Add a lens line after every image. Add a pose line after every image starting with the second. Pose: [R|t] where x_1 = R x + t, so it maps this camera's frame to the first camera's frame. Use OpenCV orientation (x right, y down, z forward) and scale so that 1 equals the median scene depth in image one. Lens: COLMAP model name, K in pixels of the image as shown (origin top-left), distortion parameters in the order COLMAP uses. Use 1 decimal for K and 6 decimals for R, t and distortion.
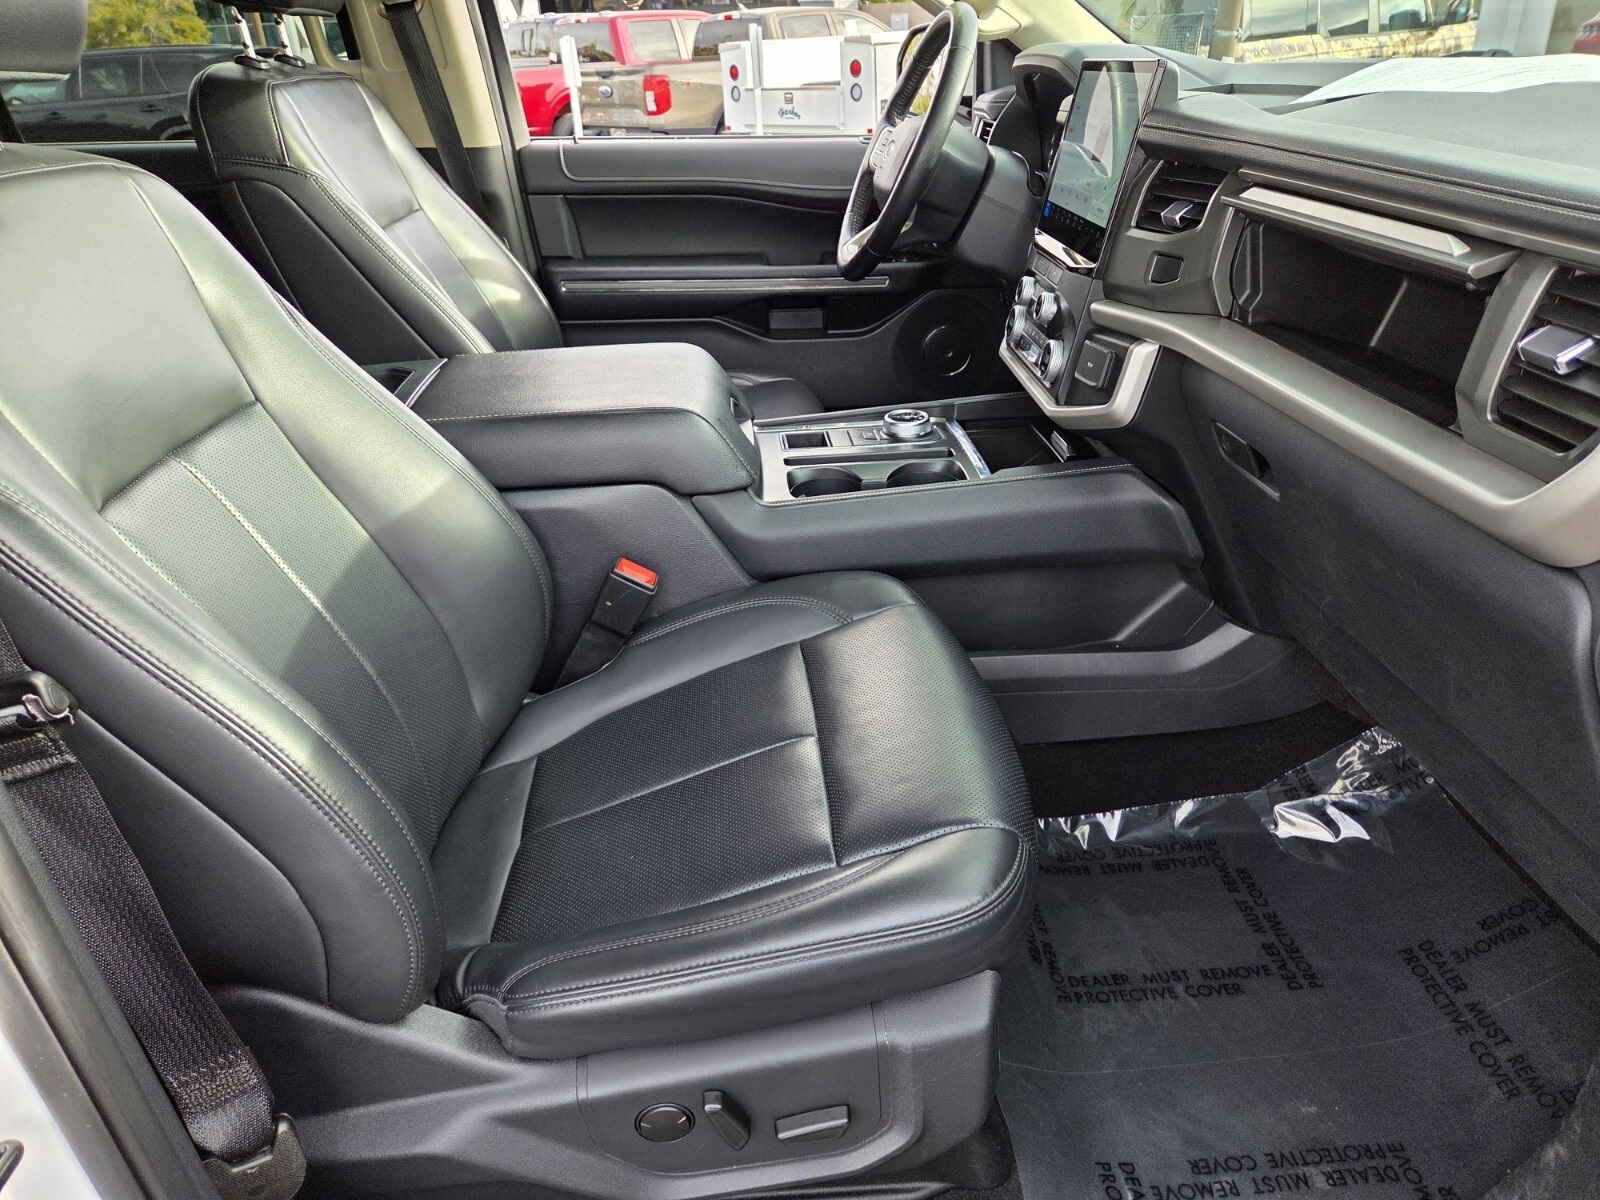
lens RADIAL K [[1101.8, 0, 800.0], [0, 1101.8, 600.0], [0, 0, 1]] dist [0.096491, -0.098042]
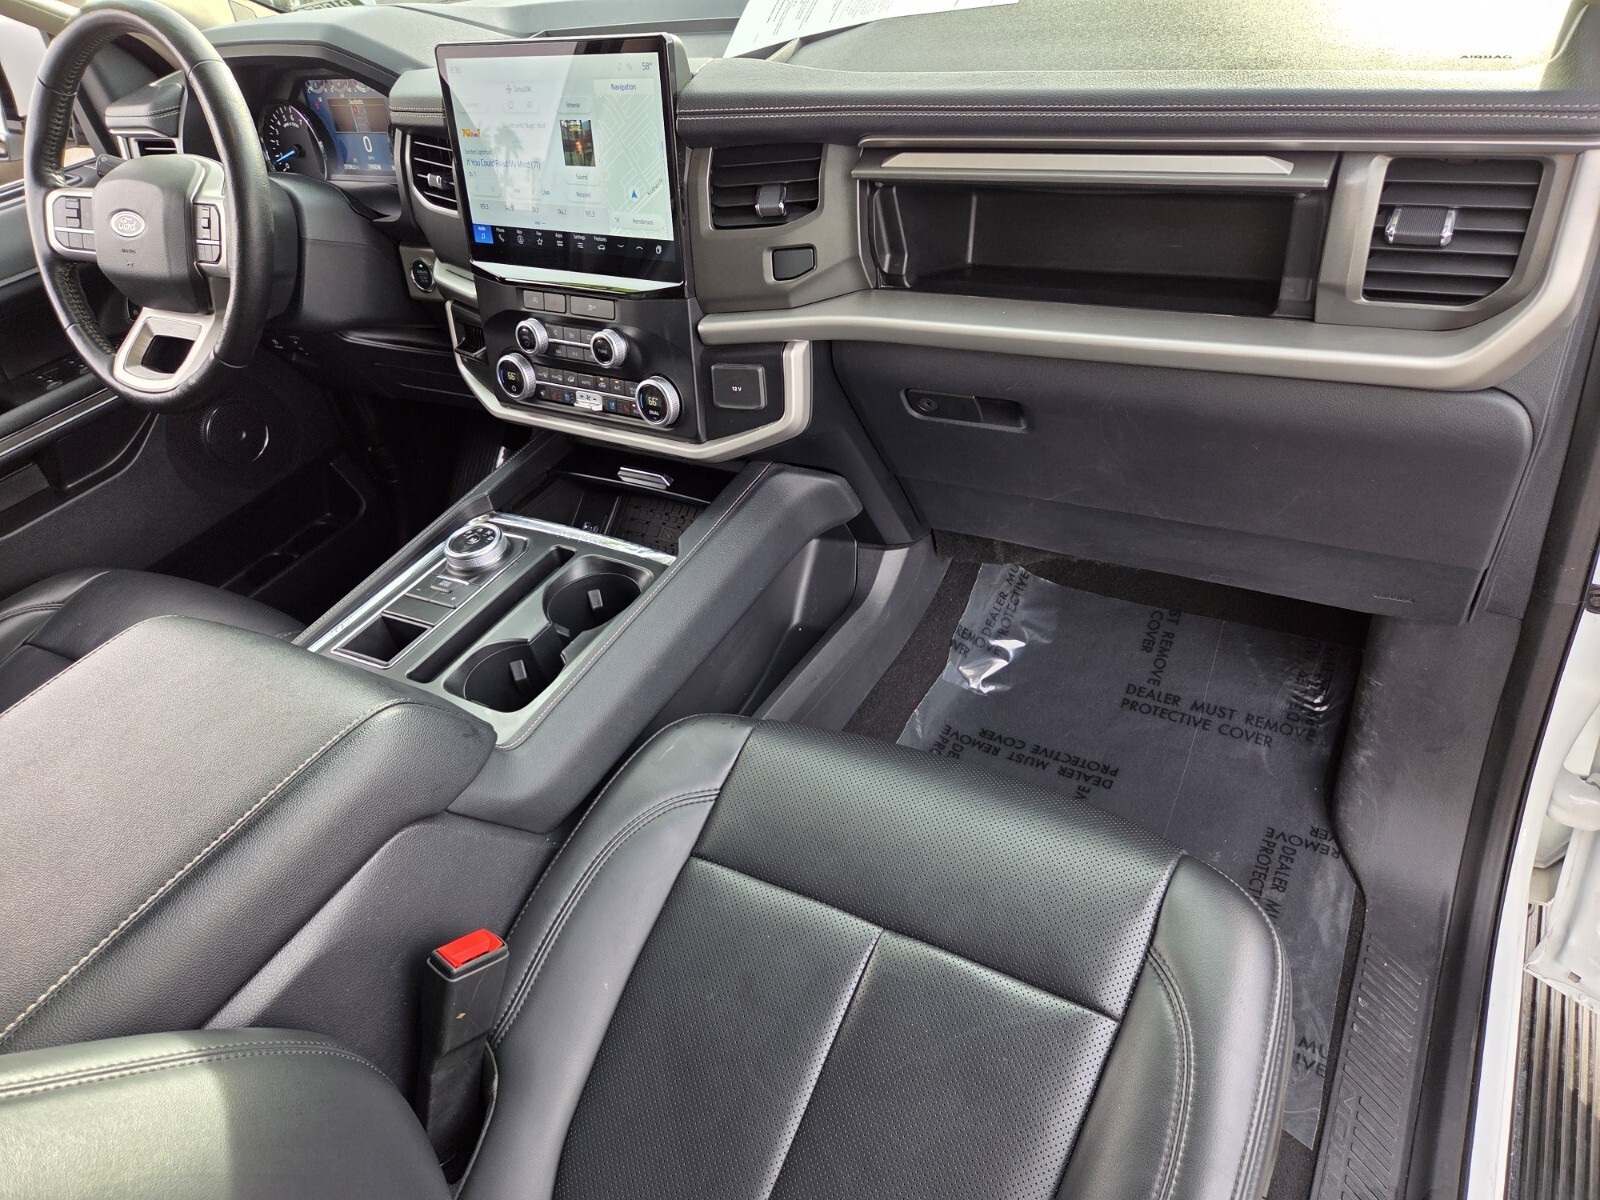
lens RADIAL K [[1101.8, 0, 800.0], [0, 1101.8, 600.0], [0, 0, 1]] dist [0.096491, -0.098042]
pose [[0.553322, -0.549495, 0.626011, -0.347667], [0.481109, 0.824336, 0.298335, -0.306931], [-0.679978, 0.136104, 0.720490, 0.352290]]
